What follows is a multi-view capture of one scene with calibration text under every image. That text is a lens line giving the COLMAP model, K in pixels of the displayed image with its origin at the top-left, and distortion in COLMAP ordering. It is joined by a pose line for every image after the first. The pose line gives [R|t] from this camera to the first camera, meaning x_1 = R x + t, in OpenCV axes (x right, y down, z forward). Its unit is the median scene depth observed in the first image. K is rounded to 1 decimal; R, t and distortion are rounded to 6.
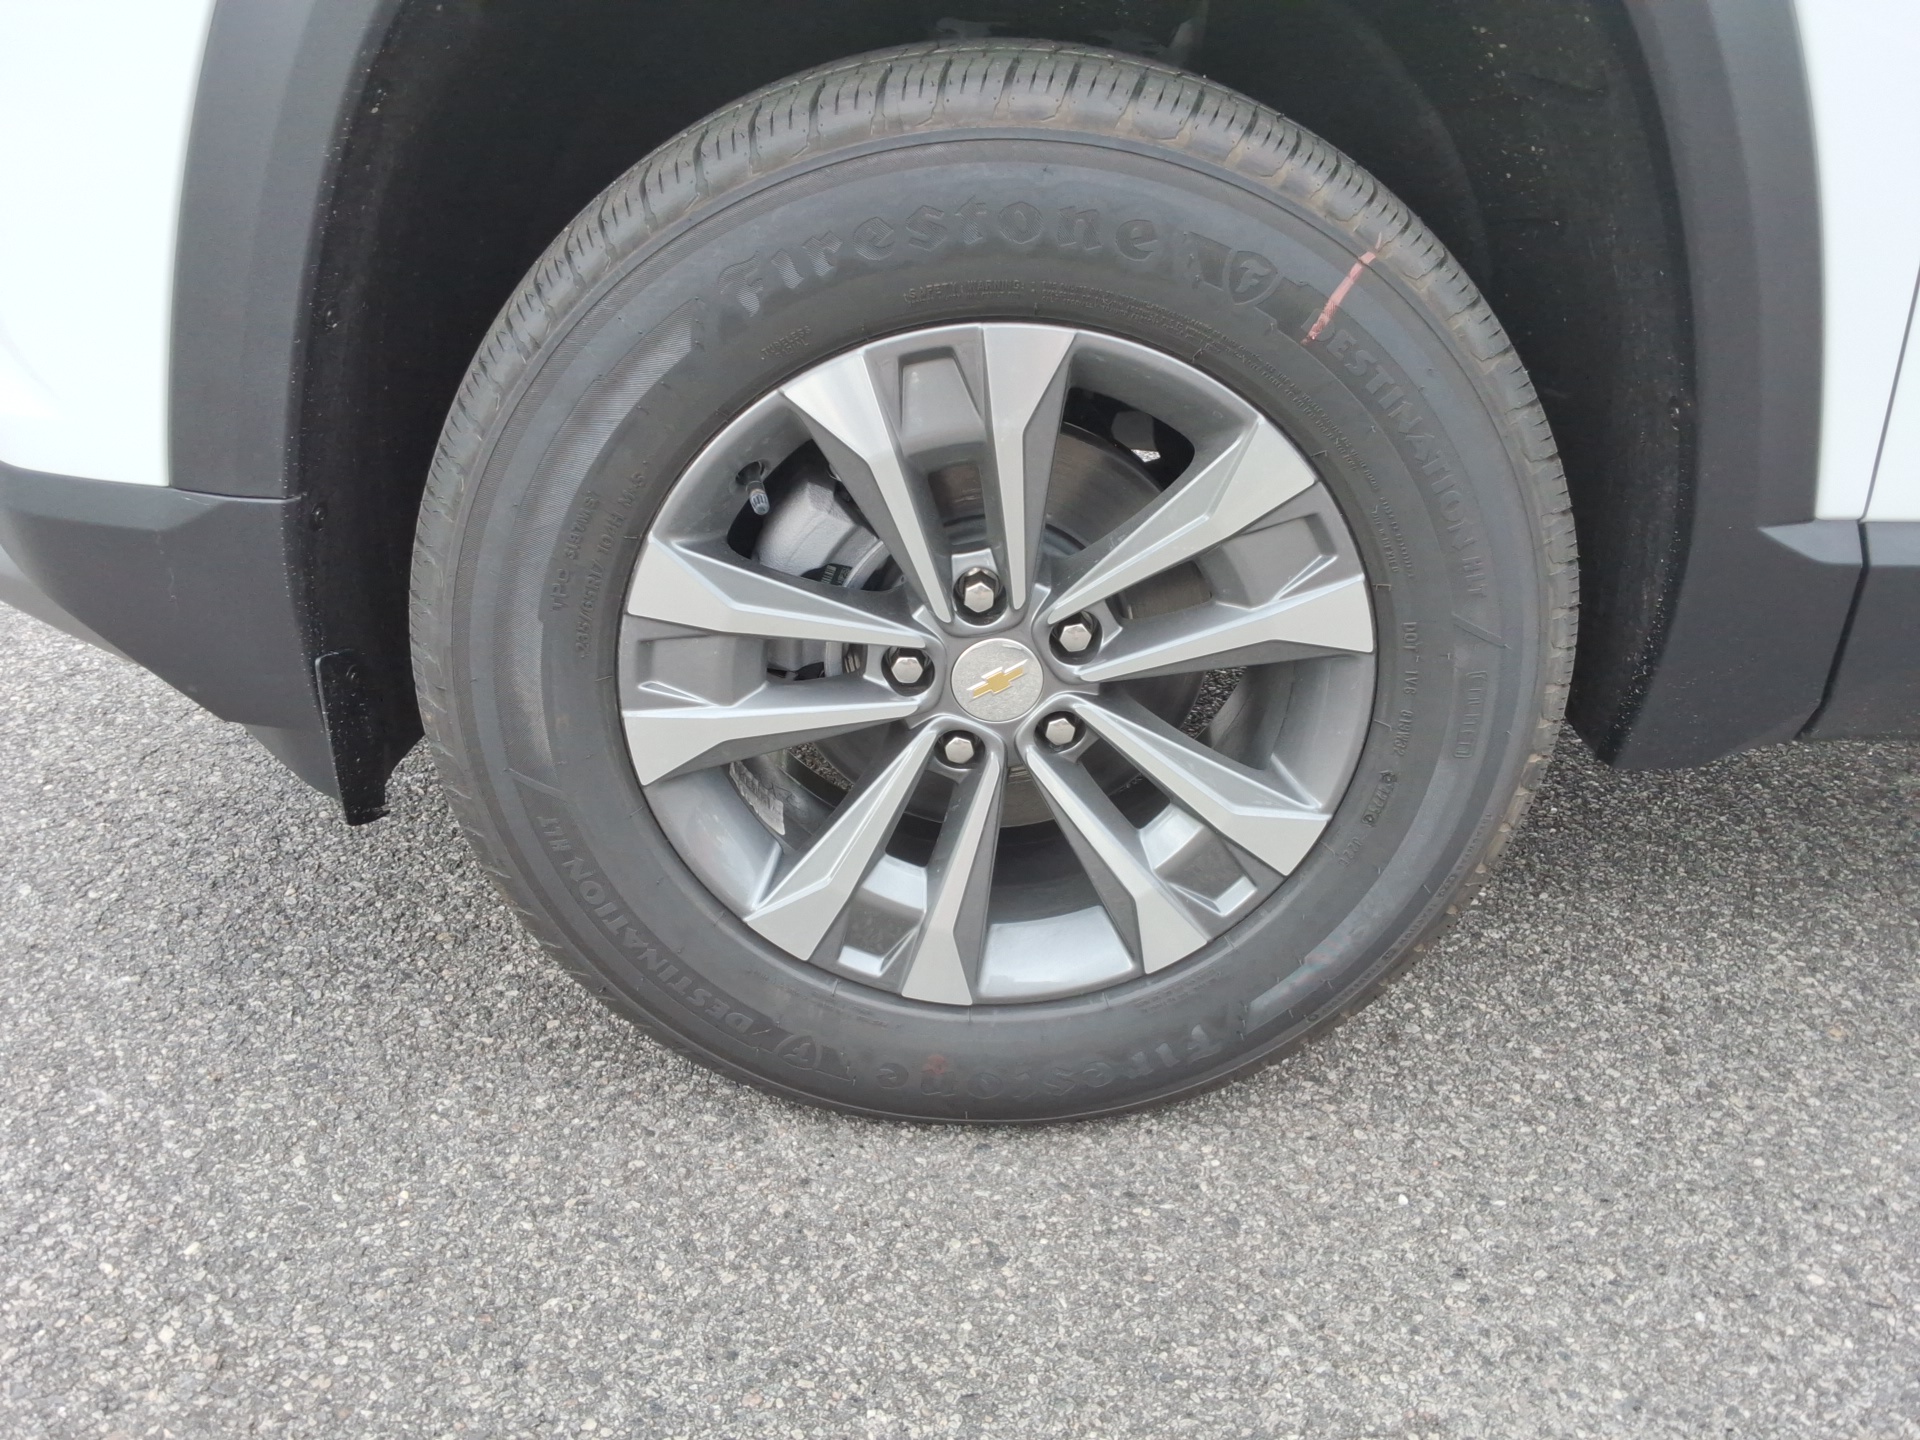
lens RADIAL K [[1539.0, 0, 969.9], [0, 1539.0, 712.5], [0, 0, 1]] dist [0.083138, -0.146187]
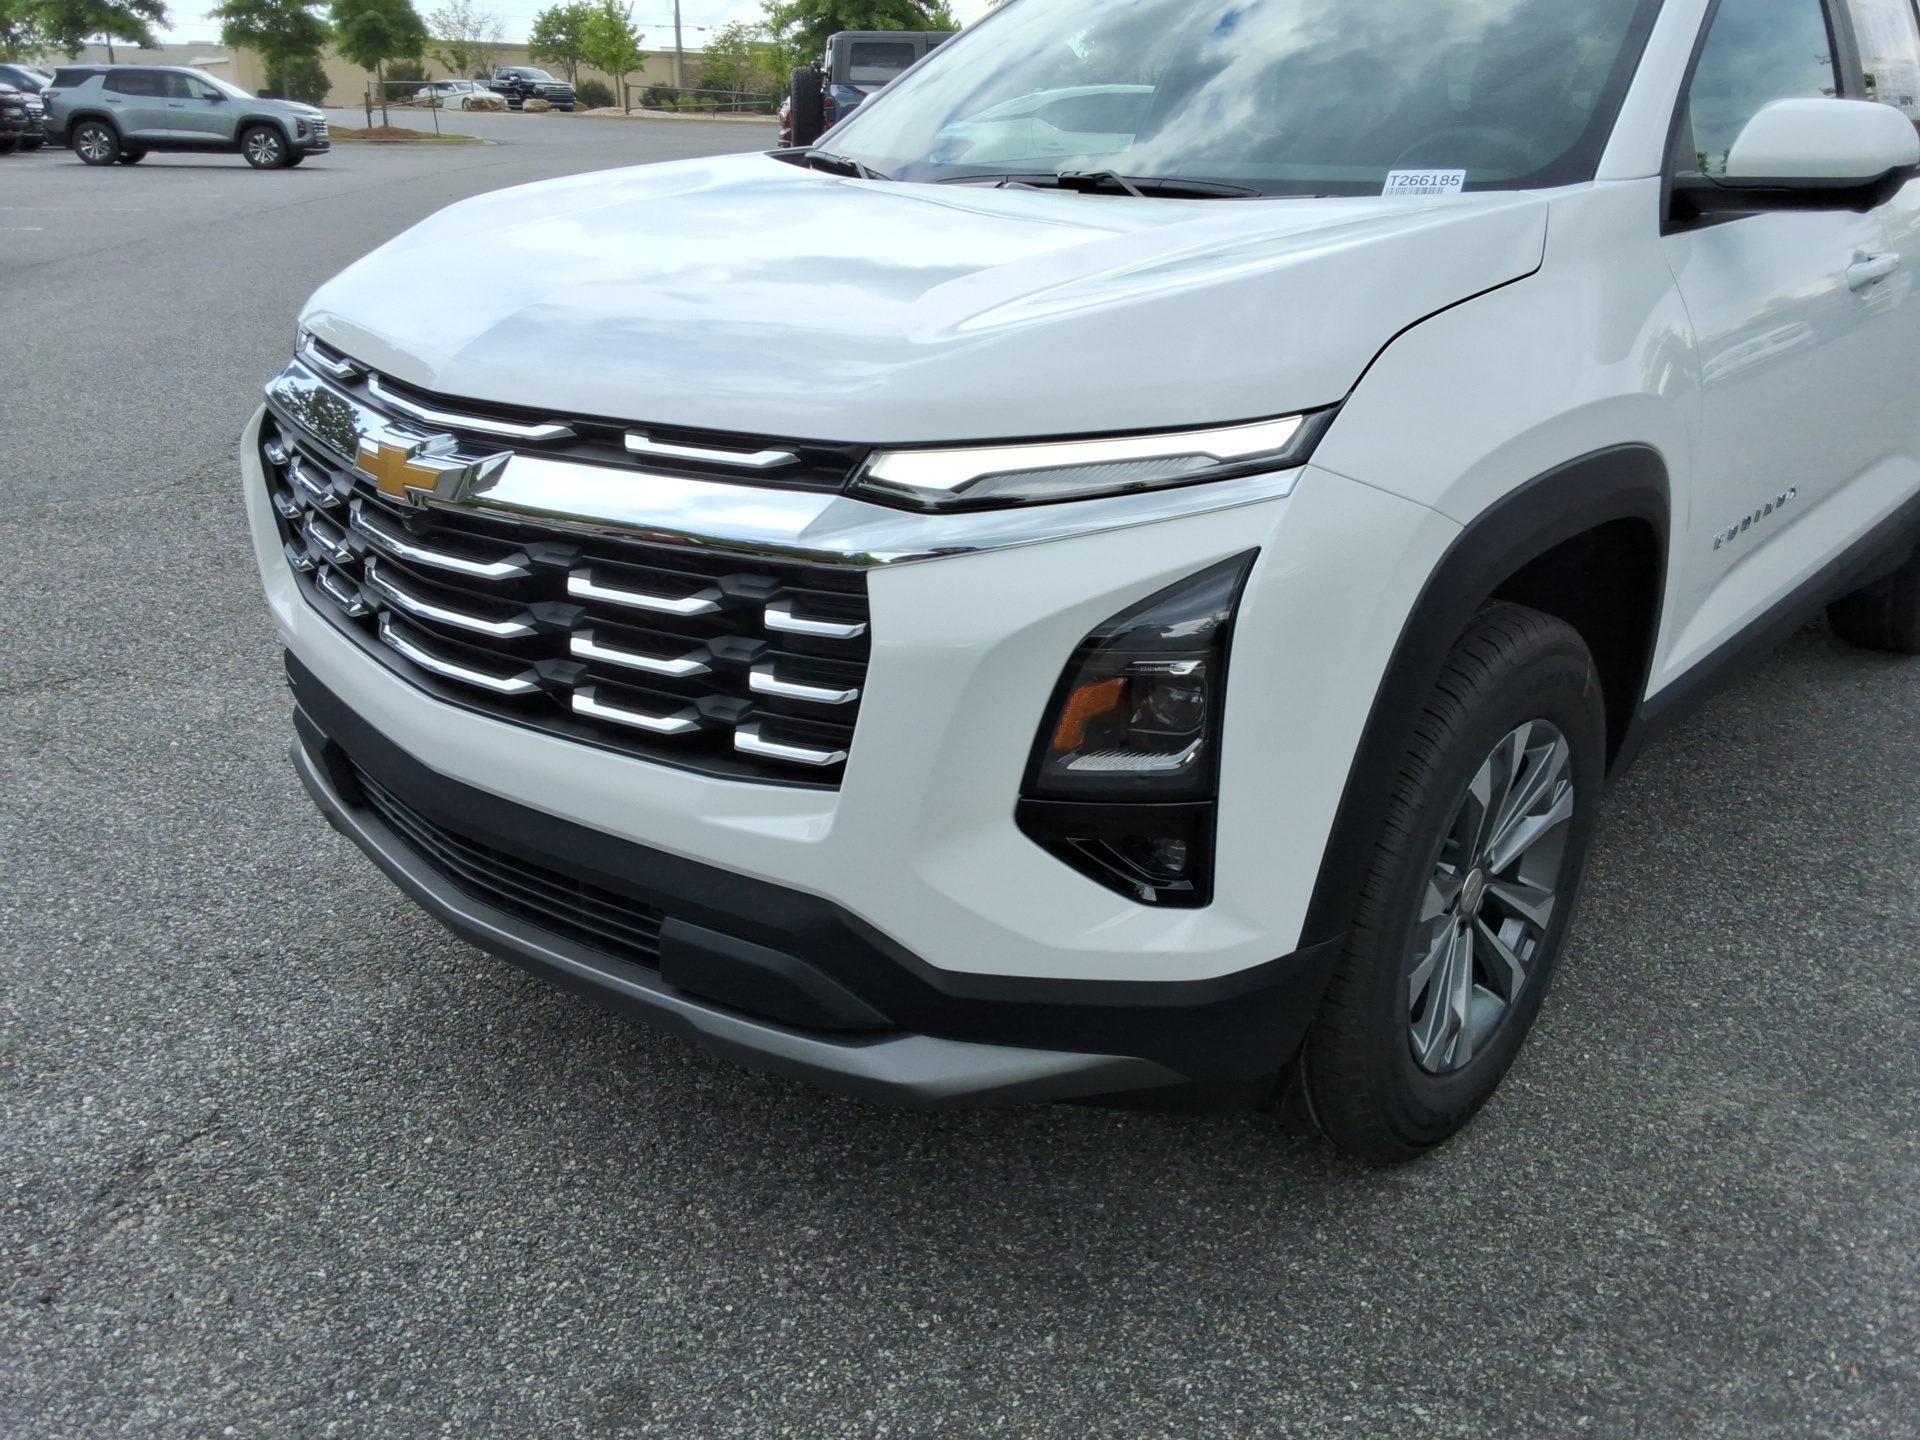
lens RADIAL K [[1578.2, 0, 1044.5], [0, 1578.2, 701.6], [0, 0, 1]] dist [0.100780, -0.145504]
pose [[0.646849, -0.276825, 0.710602, -1.710359], [0.319429, 0.944464, 0.077159, -0.576863], [-0.692497, 0.177077, 0.699351, -0.097308]]
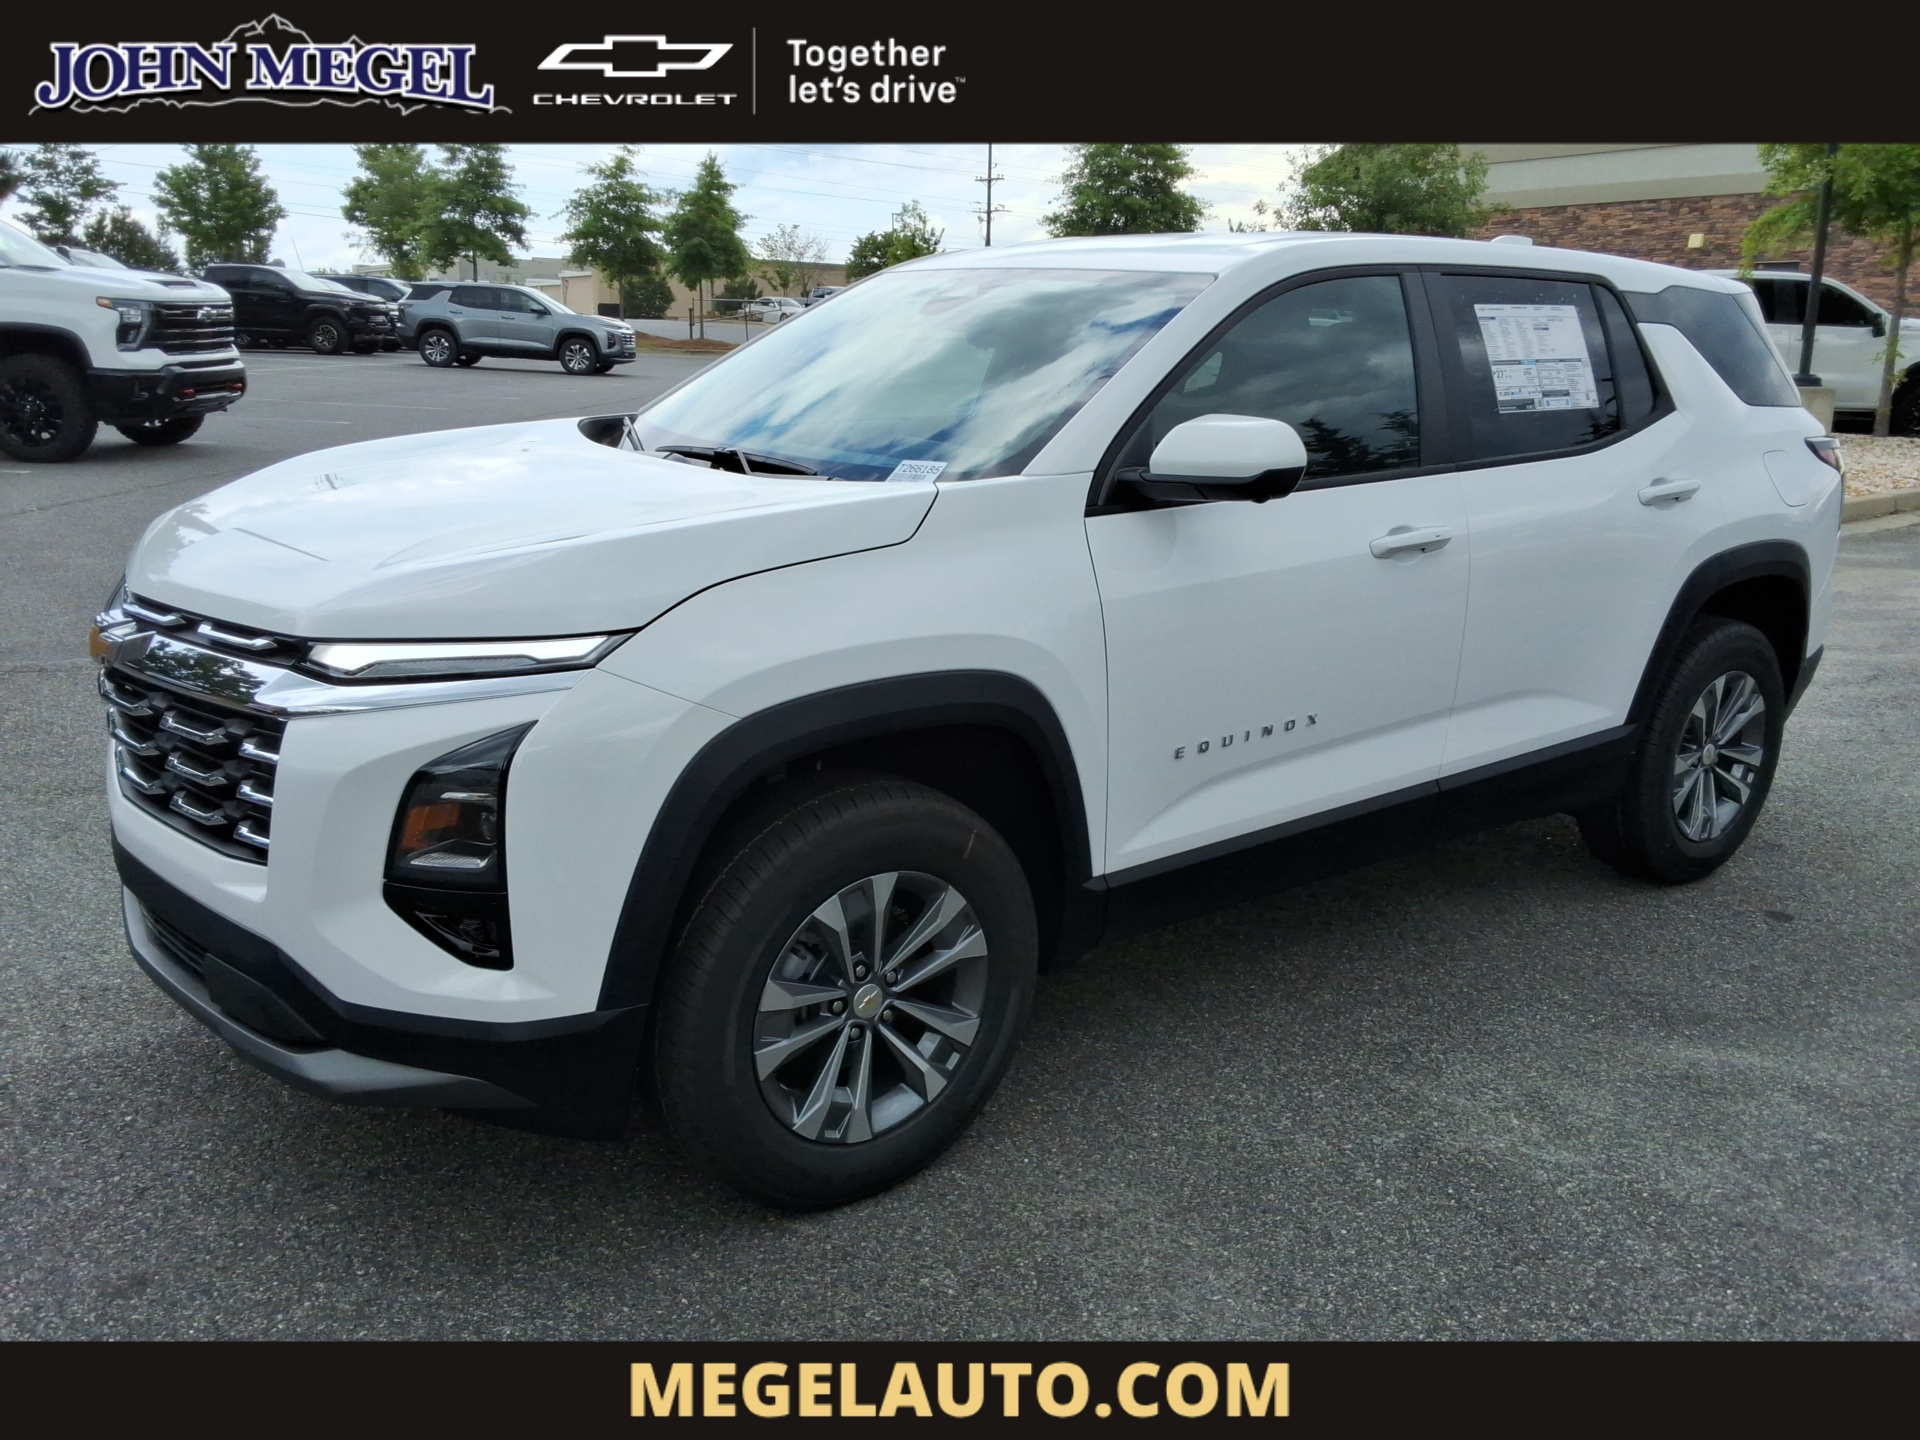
lens RADIAL K [[1549.7, 0, 977.6], [0, 1549.7, 709.2], [0, 0, 1]] dist [0.101393, -0.151735]
pose [[0.780173, -0.149865, 0.607347, -1.331707], [0.251440, 0.964125, -0.085089, -0.222495], [-0.572807, 0.219095, 0.789867, -1.250394]]
